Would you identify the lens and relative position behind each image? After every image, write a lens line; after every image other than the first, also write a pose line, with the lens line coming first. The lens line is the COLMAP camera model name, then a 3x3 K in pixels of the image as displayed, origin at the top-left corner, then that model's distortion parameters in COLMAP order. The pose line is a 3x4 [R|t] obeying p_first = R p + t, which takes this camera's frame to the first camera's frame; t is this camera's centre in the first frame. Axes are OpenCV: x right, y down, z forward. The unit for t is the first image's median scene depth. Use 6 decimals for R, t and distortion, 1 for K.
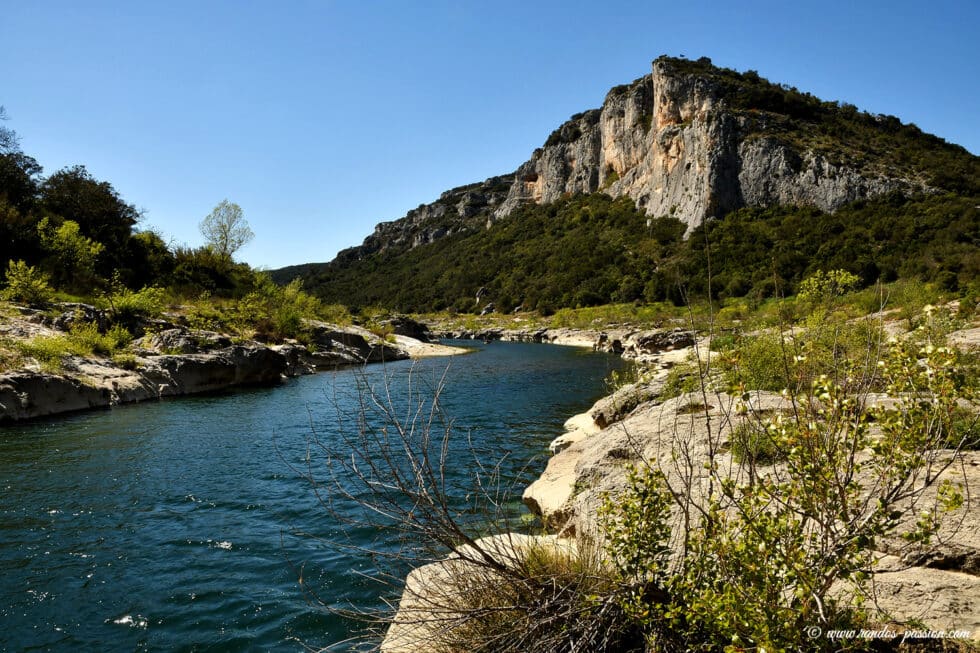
lens RADIAL K [[731.6, 0, 486.0], [0, 731.6, 347.7], [0, 0, 1]] dist [-0.141110, 0.143928]
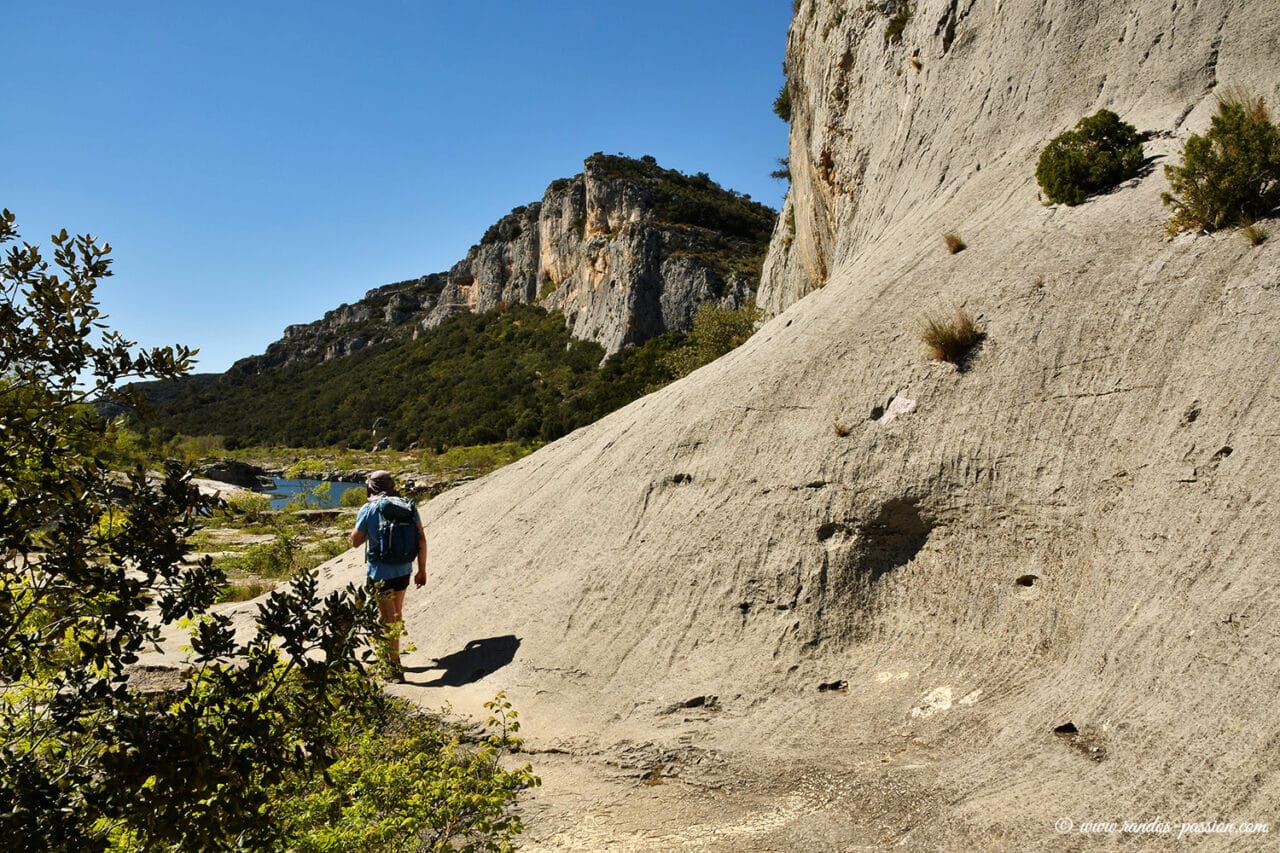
lens RADIAL K [[955.6, 0, 634.8], [0, 955.6, 454.2], [0, 0, 1]] dist [-0.141110, 0.143928]
pose [[0.982497, 0.003801, 0.186237, 0.072506], [0.002186, 0.999488, -0.031932, -0.004600], [-0.186263, 0.031780, 0.981986, -0.115522]]
